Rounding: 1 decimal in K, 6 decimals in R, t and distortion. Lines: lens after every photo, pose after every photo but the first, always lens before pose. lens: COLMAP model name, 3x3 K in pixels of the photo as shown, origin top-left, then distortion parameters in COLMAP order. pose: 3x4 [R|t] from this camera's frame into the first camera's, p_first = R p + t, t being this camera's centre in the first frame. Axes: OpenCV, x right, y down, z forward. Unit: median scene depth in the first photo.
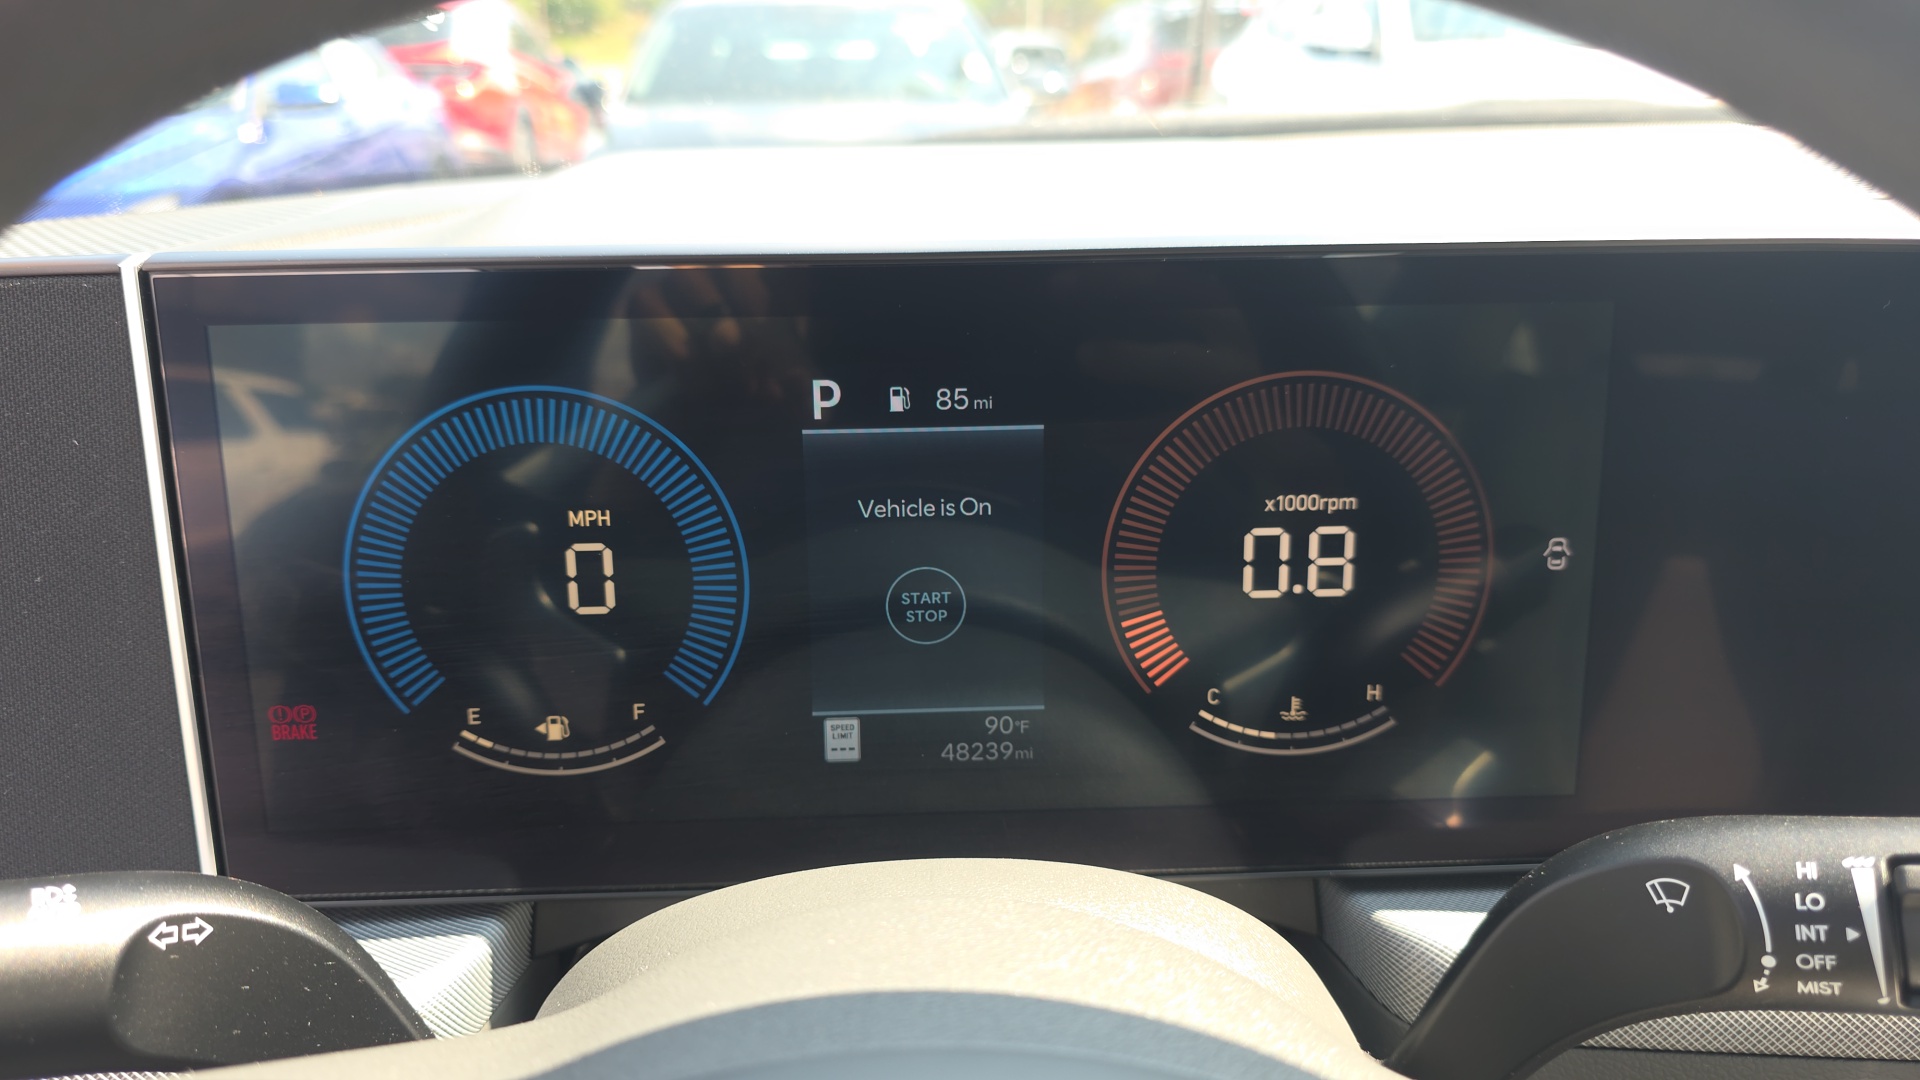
lens RADIAL K [[1366.9, 0, 936.6], [0, 1366.9, 533.4], [0, 0, 1]] dist [0.064426, -0.066813]
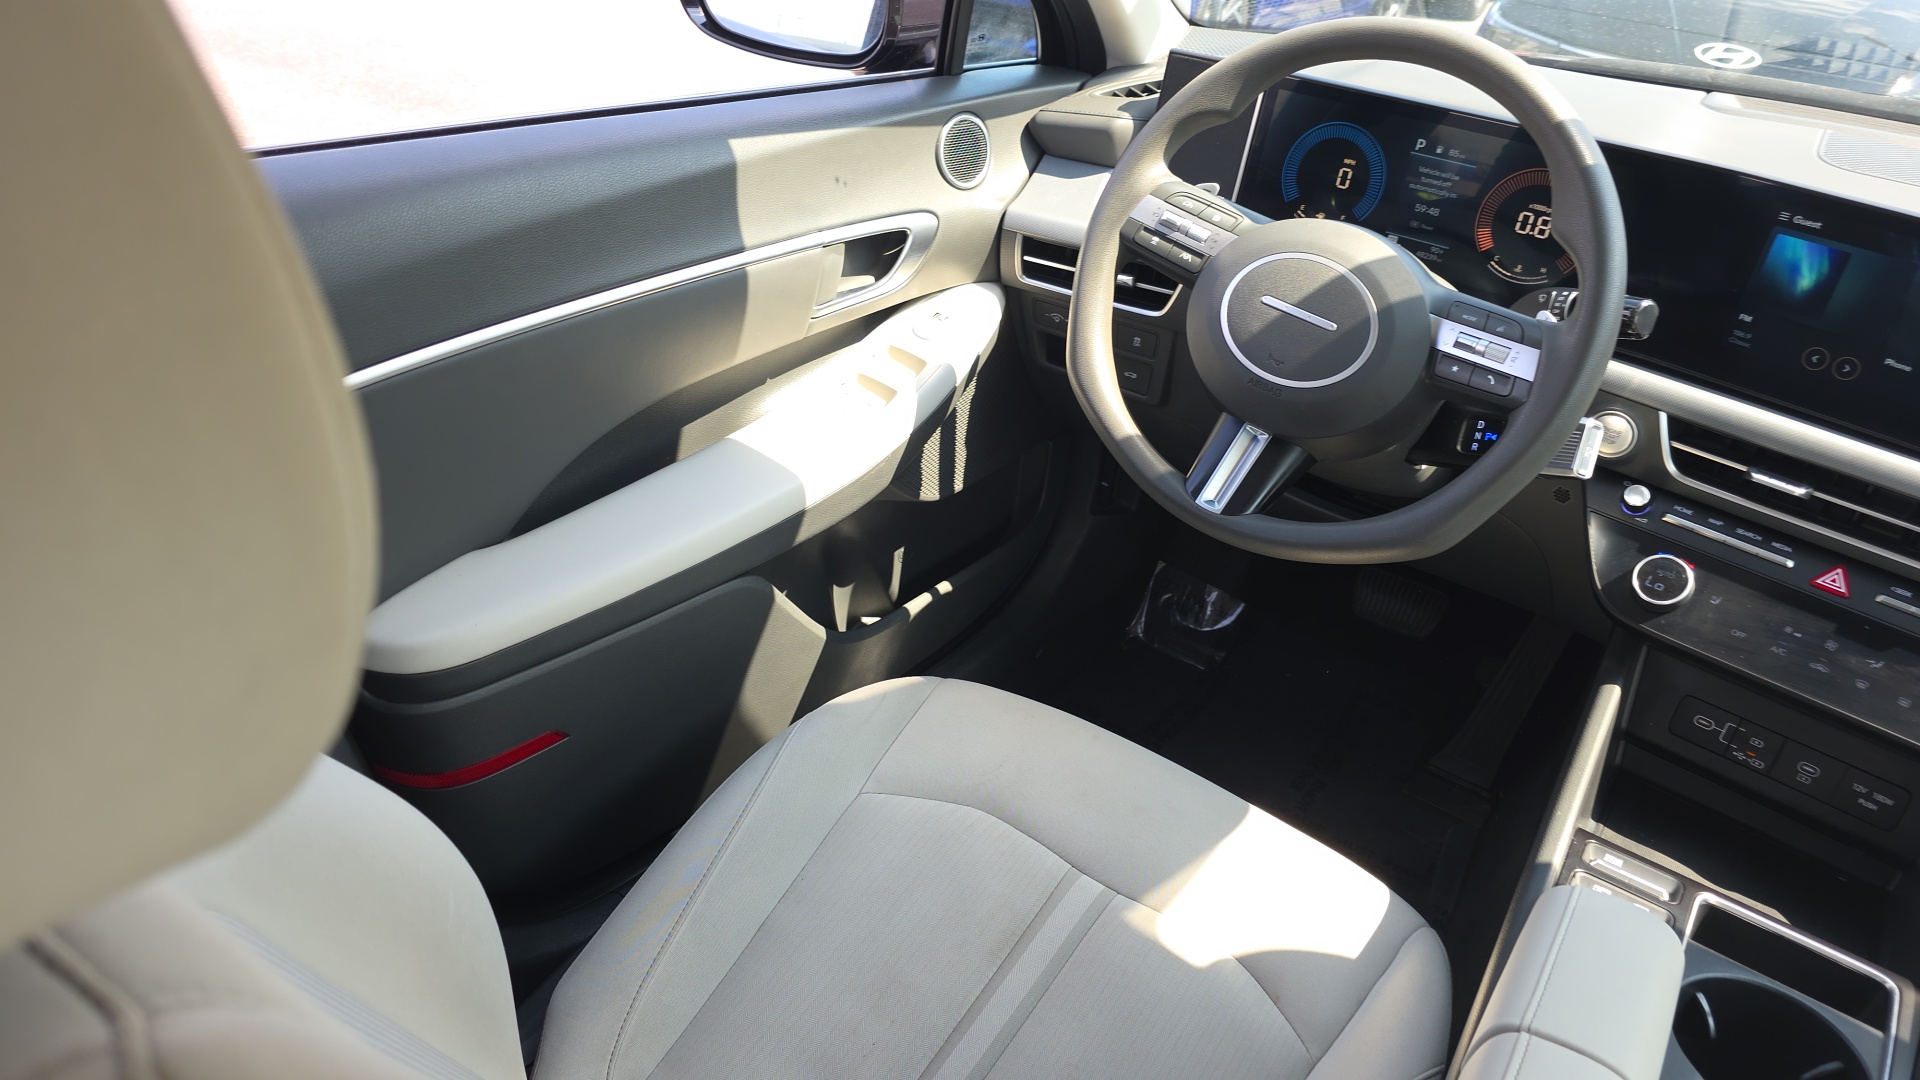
lens RADIAL K [[1326.6, 0, 986.4], [0, 1326.6, 563.2], [0, 0, 1]] dist [0.061754, -0.056810]
pose [[0.795421, 0.388332, -0.465299, 1.081258], [-0.304475, 0.919878, 0.247222, 0.393927], [0.524023, -0.054974, 0.849928, -2.687214]]
